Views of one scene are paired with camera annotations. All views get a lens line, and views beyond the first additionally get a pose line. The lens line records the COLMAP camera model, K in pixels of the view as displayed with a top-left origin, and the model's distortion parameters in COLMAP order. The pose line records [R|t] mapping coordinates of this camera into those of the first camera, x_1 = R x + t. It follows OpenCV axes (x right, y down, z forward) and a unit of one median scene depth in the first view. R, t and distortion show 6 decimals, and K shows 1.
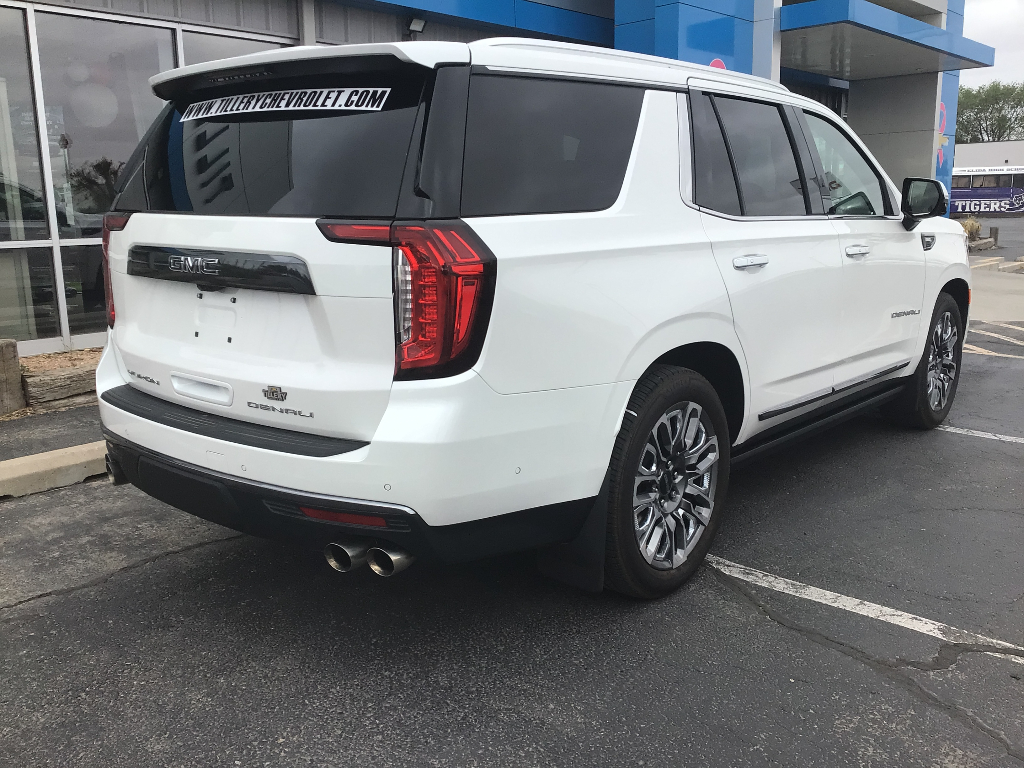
lens RADIAL K [[926.0, 0, 512.0], [0, 926.0, 384.0], [0, 0, 1]] dist [0.061183, -0.002218]
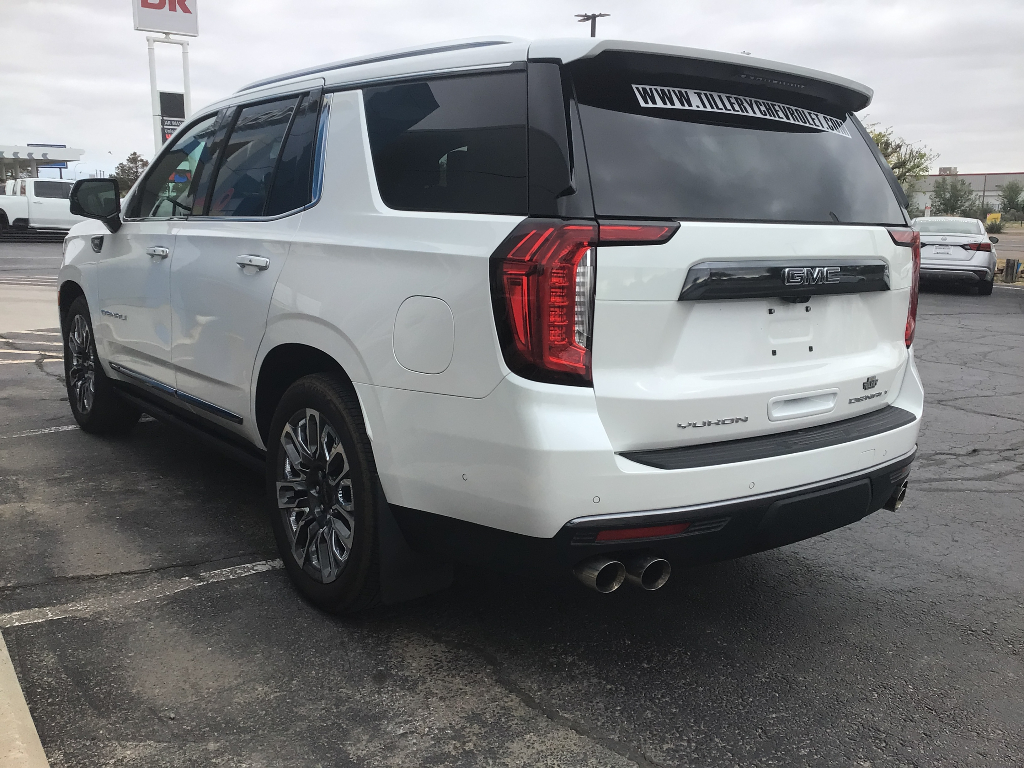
lens RADIAL K [[944.7, 0, 512.0], [0, 944.7, 384.0], [0, 0, 1]] dist [0.044627, -0.015166]
pose [[0.185170, -0.167803, 0.968274, -1.259816], [0.162962, 0.976915, 0.138136, -0.189067], [-0.969100, 0.132213, 0.208241, 1.032507]]
